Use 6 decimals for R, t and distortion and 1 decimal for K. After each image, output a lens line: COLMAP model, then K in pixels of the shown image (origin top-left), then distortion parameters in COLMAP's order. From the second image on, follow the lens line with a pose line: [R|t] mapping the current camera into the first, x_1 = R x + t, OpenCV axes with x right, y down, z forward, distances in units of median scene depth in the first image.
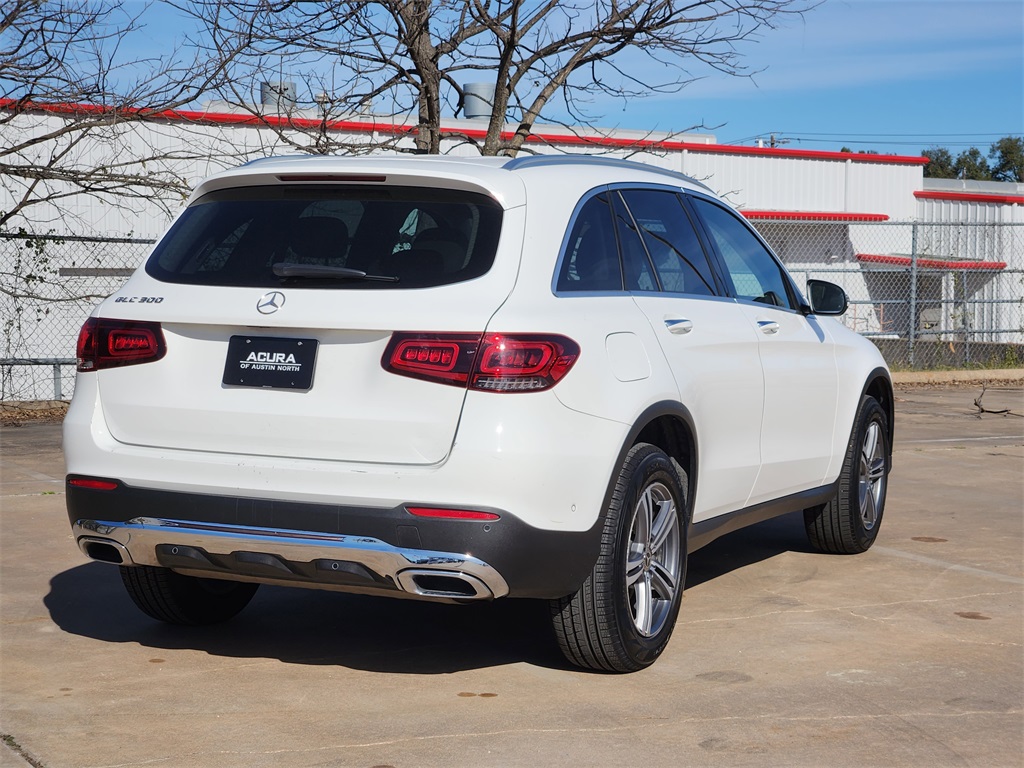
lens RADIAL K [[1883.0, 0, 514.0], [0, 1883.0, 424.5], [0, 0, 1]] dist [0.085647, 0.308436]
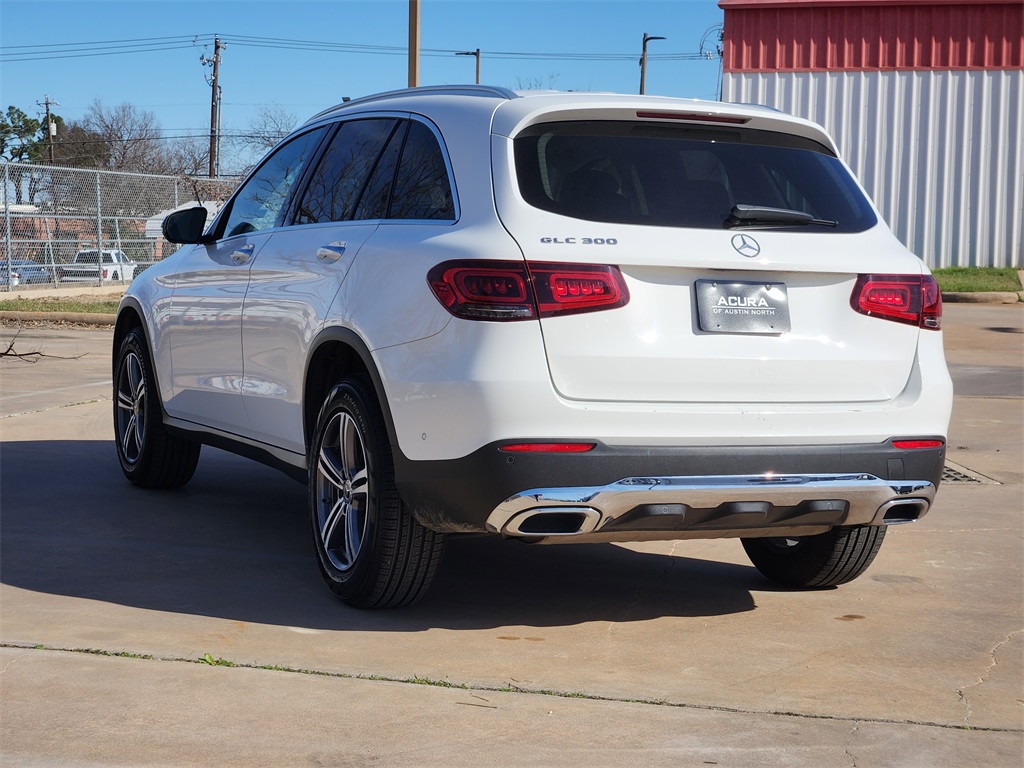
lens RADIAL K [[1952.8, 0, 512.0], [0, 1952.8, 384.0], [0, 0, 1]] dist [-0.275784, 2.285650]
pose [[0.669064, -0.045088, 0.741835, -0.938145], [0.038596, 0.998919, 0.025903, -0.023095], [-0.742201, 0.011301, 0.670082, 0.406763]]
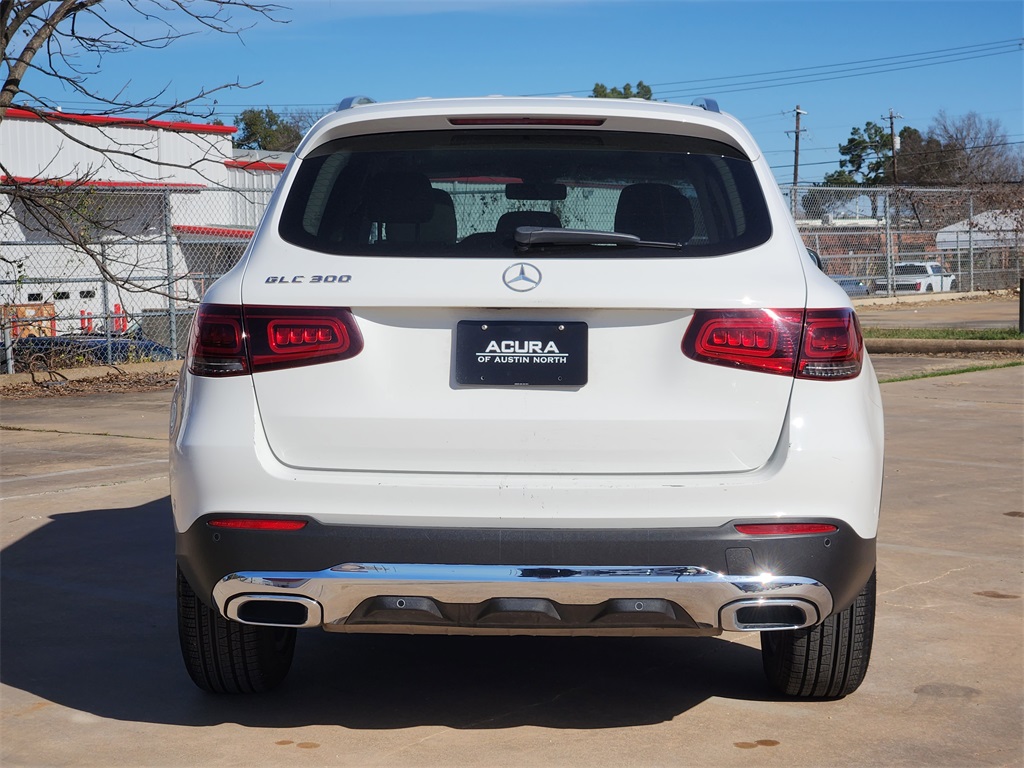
lens RADIAL K [[1952.8, 0, 512.0], [0, 1952.8, 384.0], [0, 0, 1]] dist [-0.275784, 2.285650]
pose [[0.924993, -0.044161, 0.377409, -0.430446], [0.047427, 0.998875, 0.000640, -0.020477], [-0.377013, 0.017307, 0.926046, 0.246516]]
